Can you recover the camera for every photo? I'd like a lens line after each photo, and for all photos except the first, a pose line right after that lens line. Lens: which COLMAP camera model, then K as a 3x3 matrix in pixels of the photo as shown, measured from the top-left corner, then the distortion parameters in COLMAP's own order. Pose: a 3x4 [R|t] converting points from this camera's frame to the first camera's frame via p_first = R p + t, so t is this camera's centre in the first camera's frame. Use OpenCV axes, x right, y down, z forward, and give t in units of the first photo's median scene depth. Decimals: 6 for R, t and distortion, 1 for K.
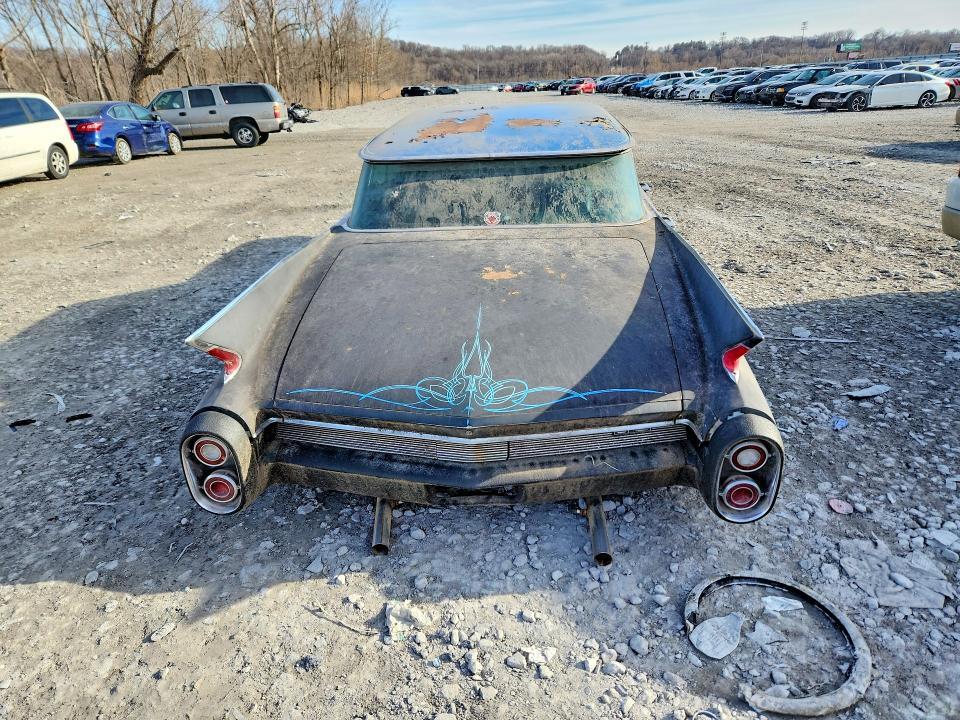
lens RADIAL K [[738.7, 0, 473.6], [0, 738.7, 356.9], [0, 0, 1]] dist [0.020854, -0.003330]
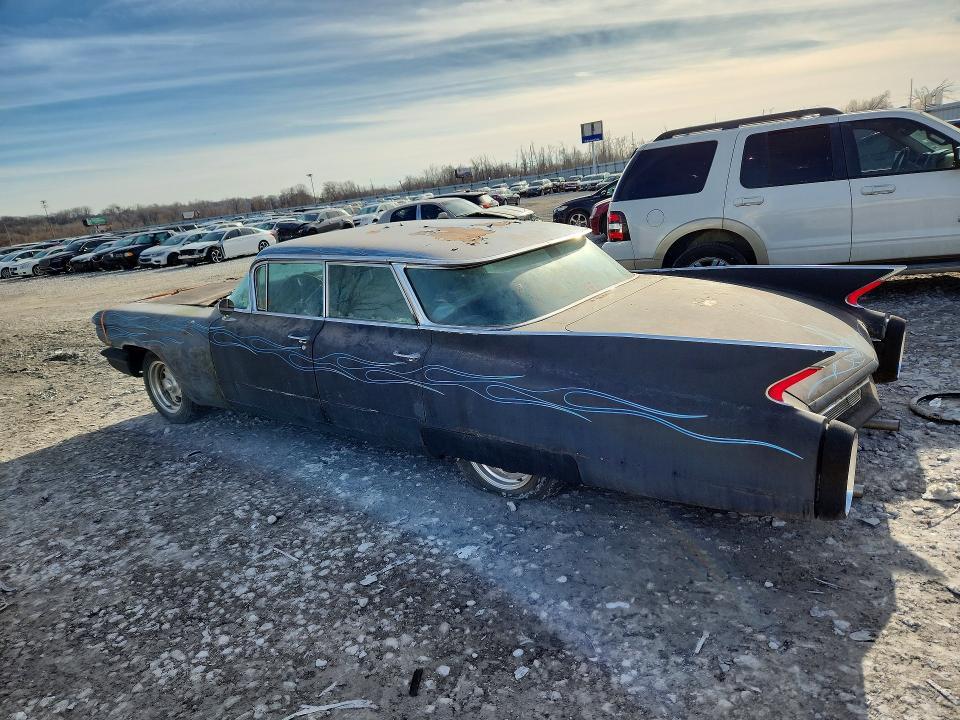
lens RADIAL K [[738.7, 0, 473.6], [0, 738.7, 356.9], [0, 0, 1]] dist [0.020854, -0.003330]
pose [[0.452320, -0.211668, 0.866373, -0.320091], [0.405533, 0.914007, 0.011583, -0.051889], [-0.794323, 0.346104, 0.499262, 0.171624]]
